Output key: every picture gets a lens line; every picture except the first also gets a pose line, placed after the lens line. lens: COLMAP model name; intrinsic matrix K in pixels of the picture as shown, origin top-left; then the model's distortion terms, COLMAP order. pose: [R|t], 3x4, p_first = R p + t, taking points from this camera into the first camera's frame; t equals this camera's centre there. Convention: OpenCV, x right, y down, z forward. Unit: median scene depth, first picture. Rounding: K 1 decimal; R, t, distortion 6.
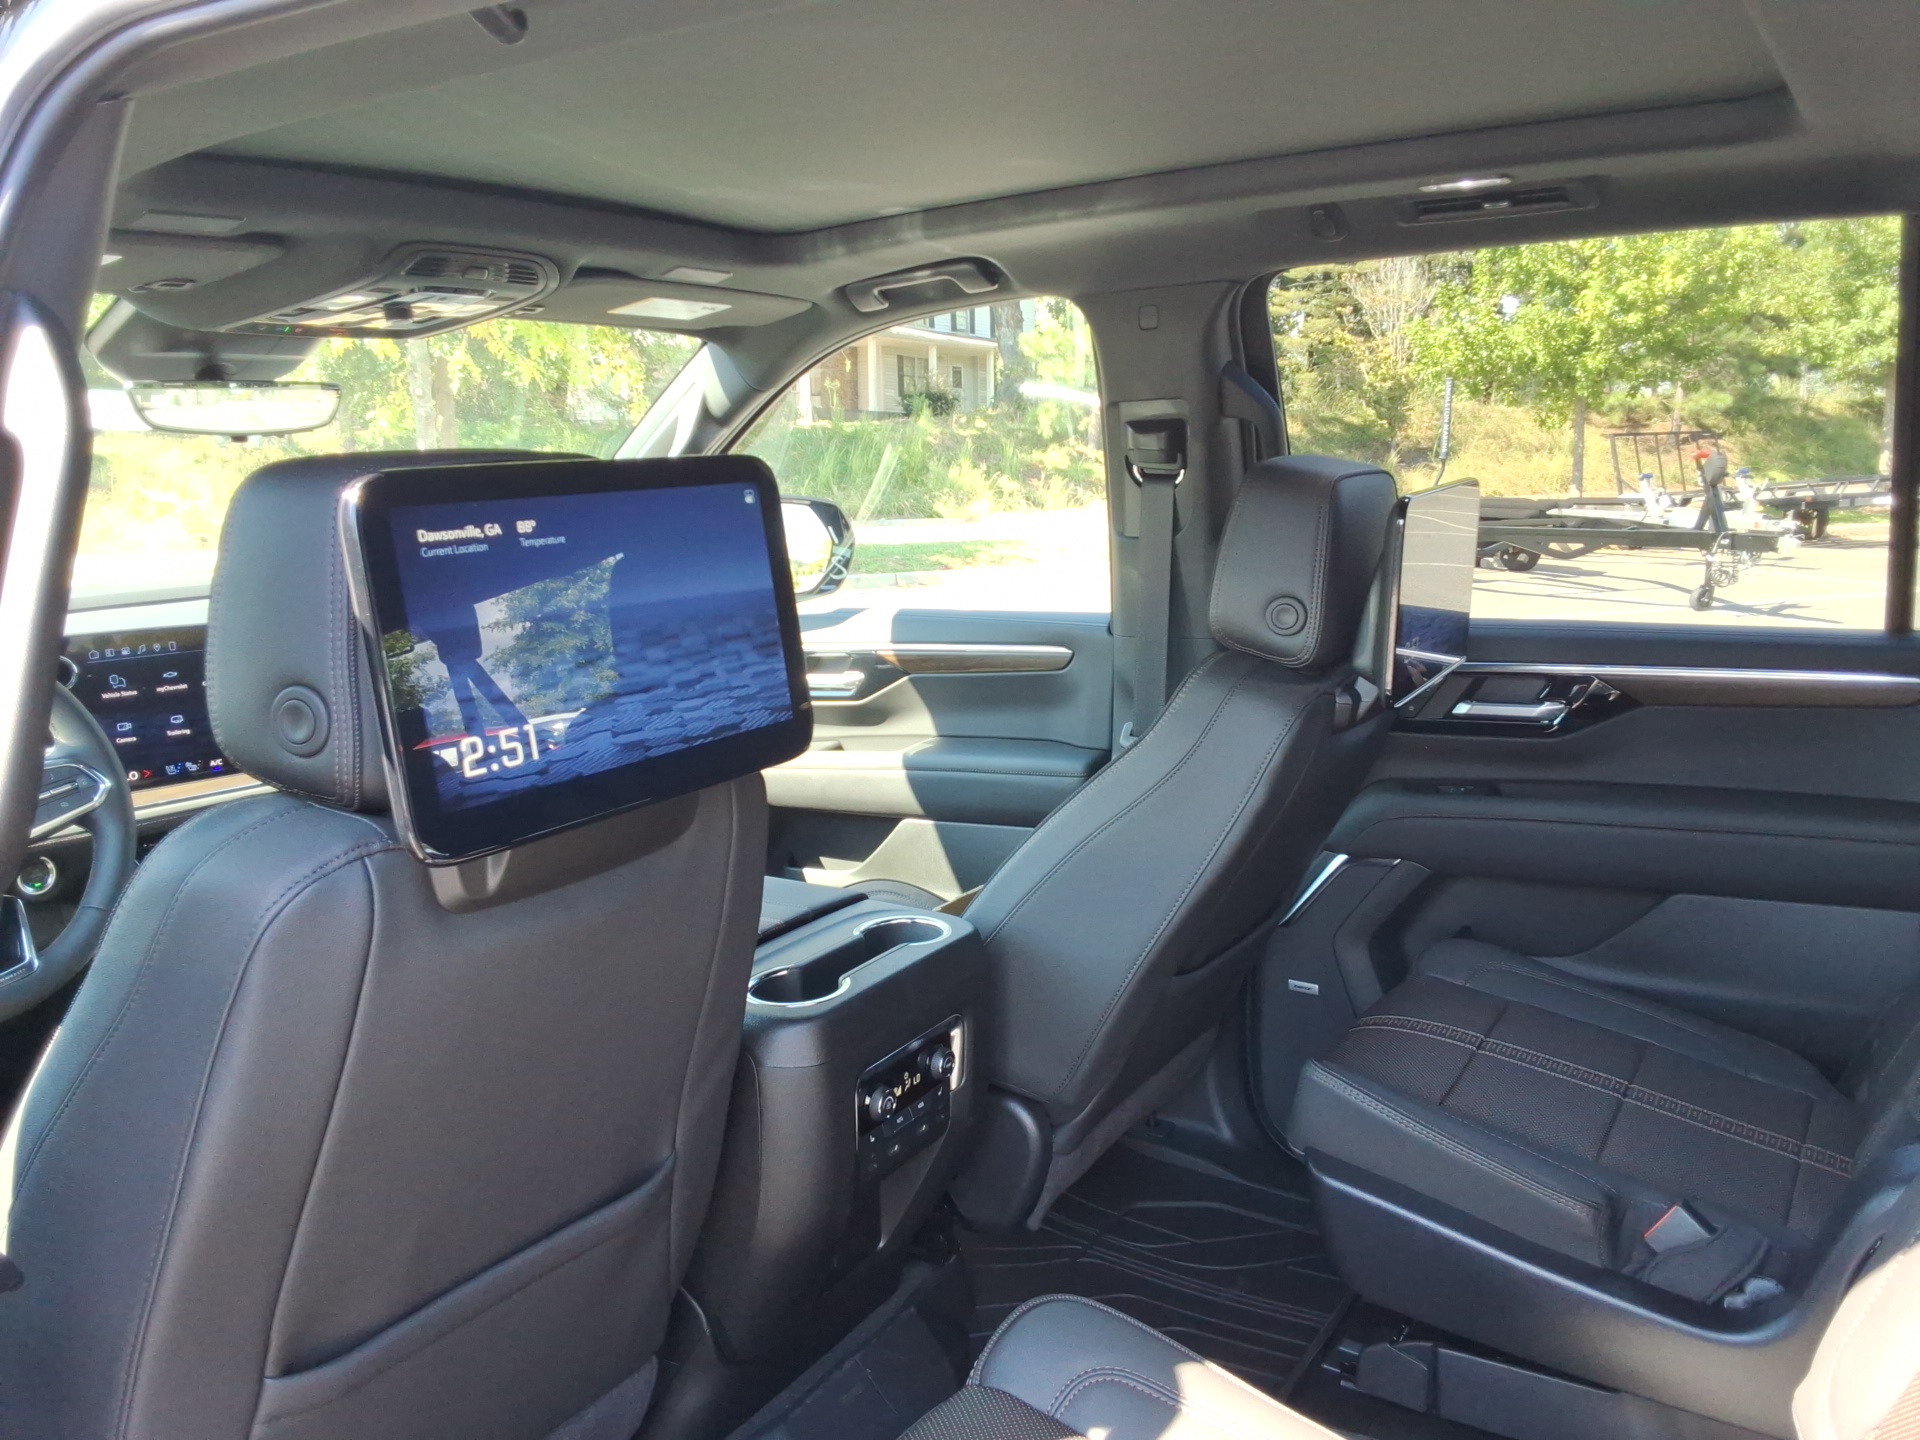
lens RADIAL K [[1547.0, 0, 969.2], [0, 1547.0, 694.8], [0, 0, 1]] dist [0.097934, -0.160926]
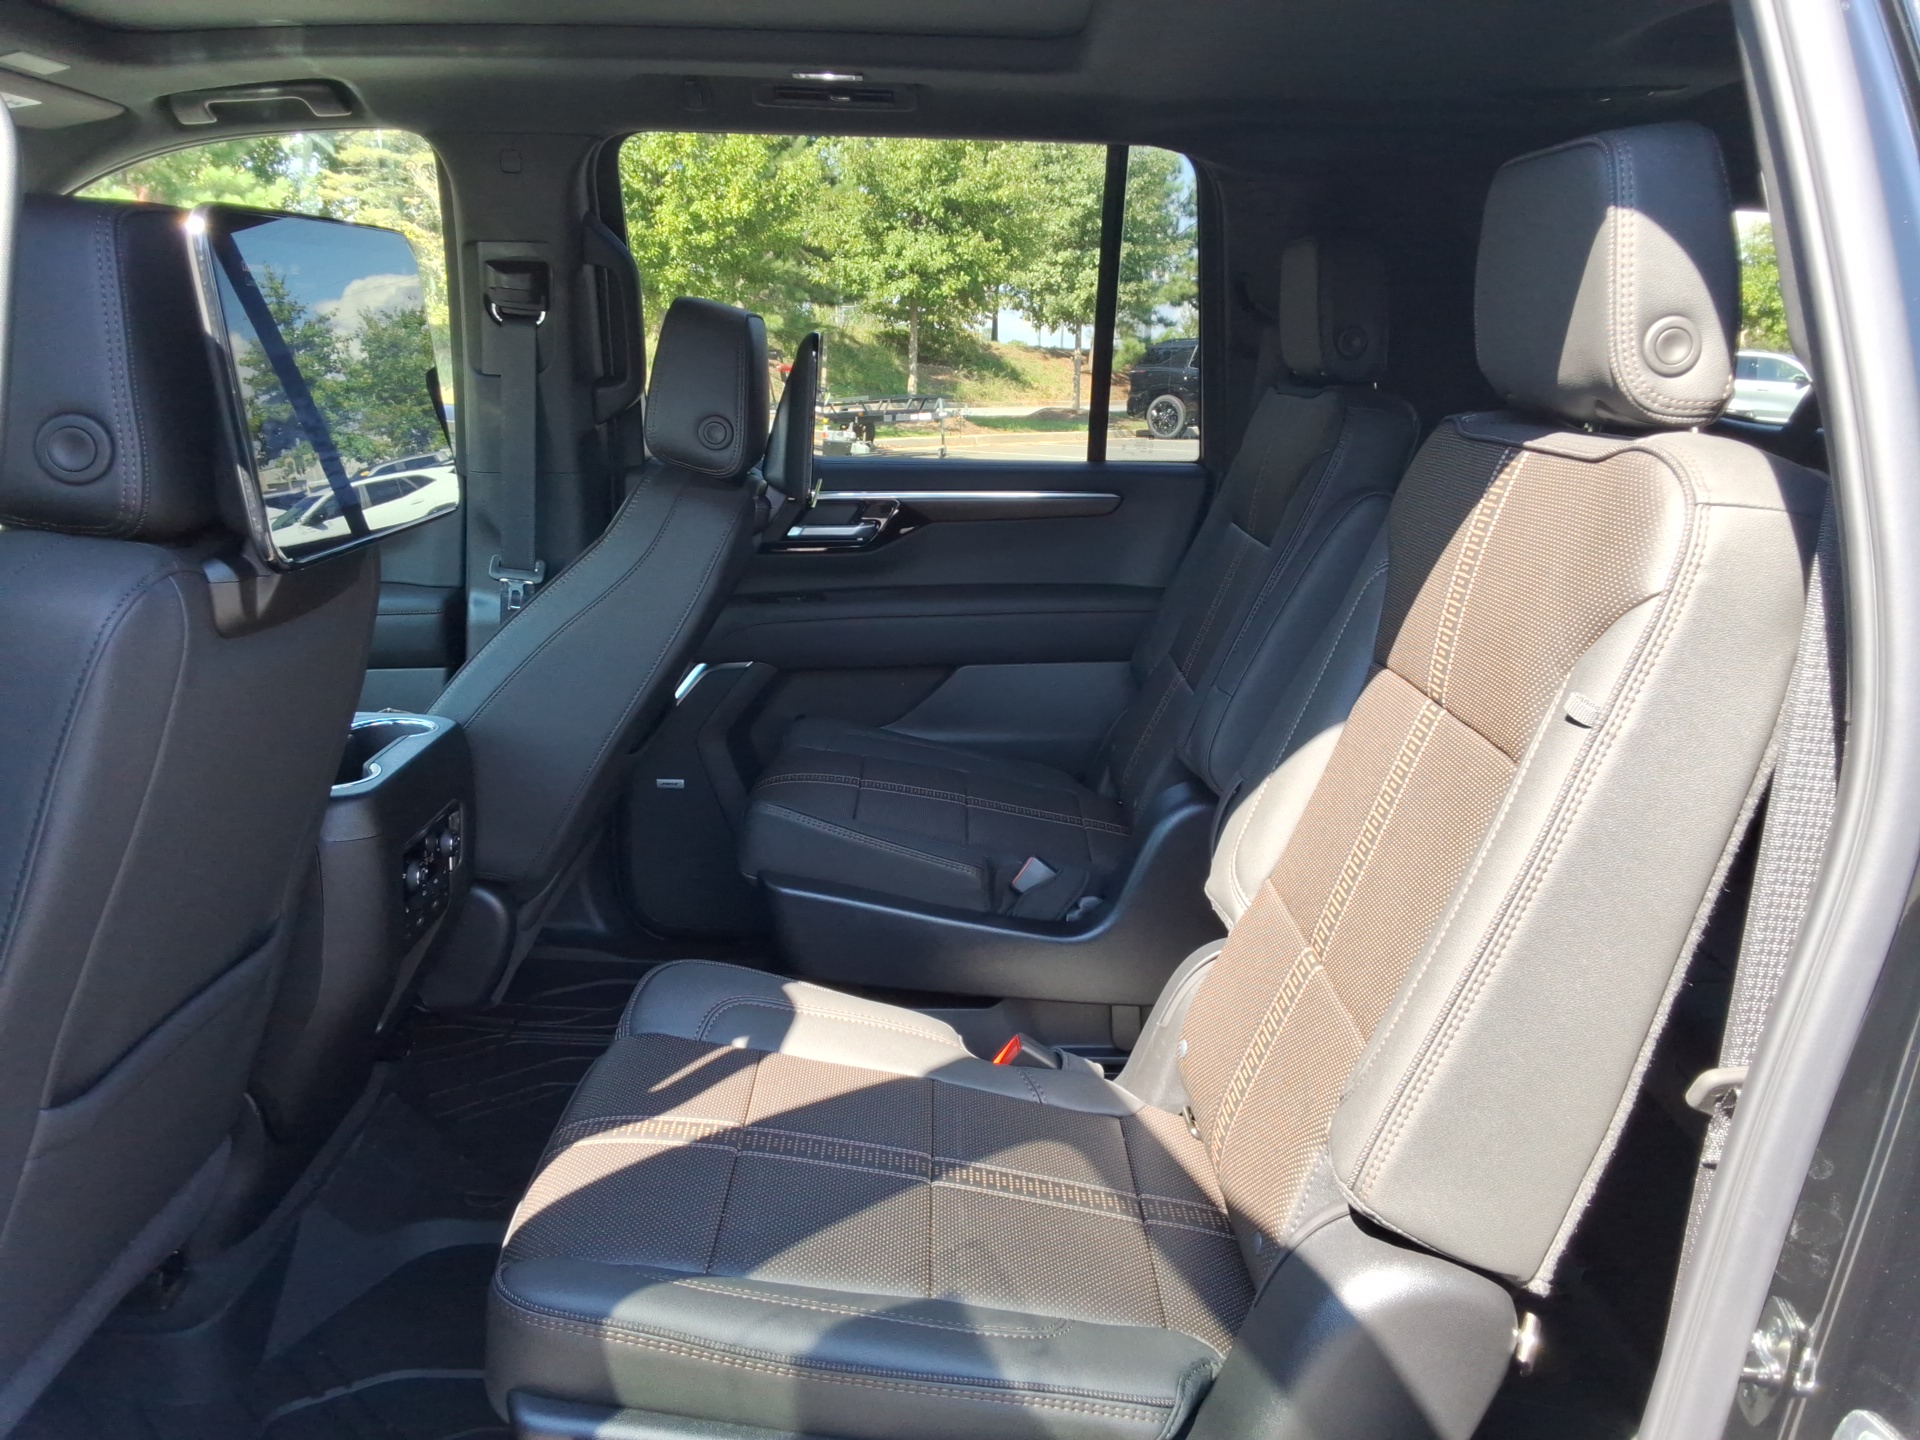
lens RADIAL K [[1545.2, 0, 993.5], [0, 1545.2, 711.5], [0, 0, 1]] dist [0.099173, -0.157654]
pose [[0.834528, -0.082302, 0.544784, -0.225119], [0.045832, 0.995723, 0.080219, 0.060315], [-0.549056, -0.041976, 0.834731, -0.087847]]
